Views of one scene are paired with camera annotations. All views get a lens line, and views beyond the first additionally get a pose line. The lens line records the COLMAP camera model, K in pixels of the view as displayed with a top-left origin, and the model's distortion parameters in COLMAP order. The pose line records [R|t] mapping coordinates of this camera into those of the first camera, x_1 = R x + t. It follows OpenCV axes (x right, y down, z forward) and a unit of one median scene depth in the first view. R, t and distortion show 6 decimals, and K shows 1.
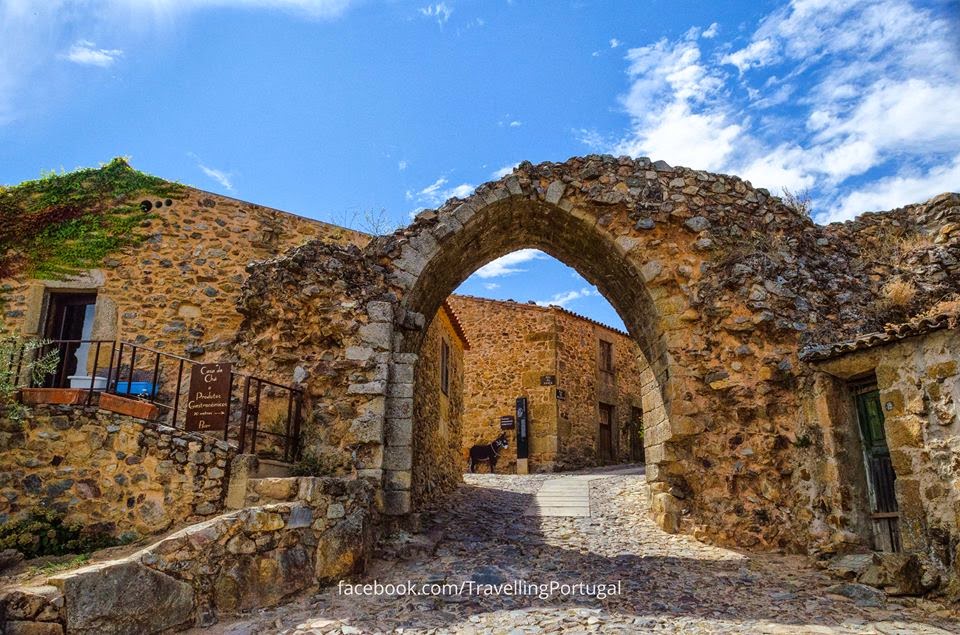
lens RADIAL K [[543.5, 0, 480.0], [0, 543.5, 317.5], [0, 0, 1]] dist [0.020804, -0.000811]
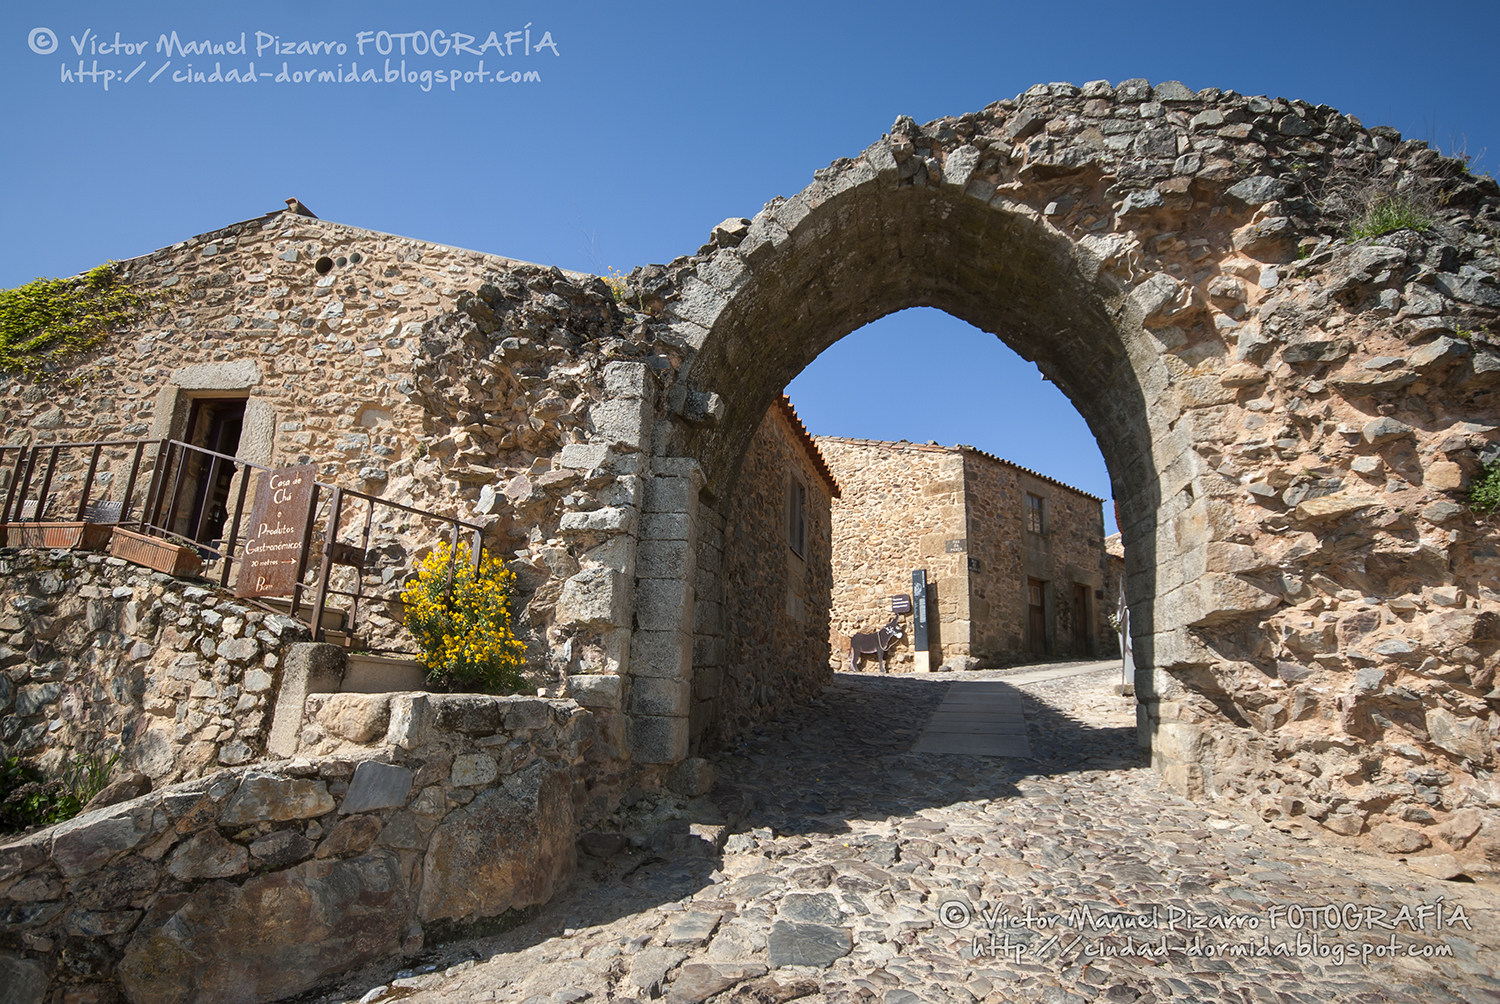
lens RADIAL K [[616.2, 0, 797.6], [0, 616.2, 503.3], [0, 0, 1]] dist [-0.001420, 0.004545]
pose [[0.991588, -0.018402, -0.128122, 0.054080], [0.021259, 0.999554, 0.020970, 0.093960], [0.127678, -0.023518, 0.991537, 0.390525]]
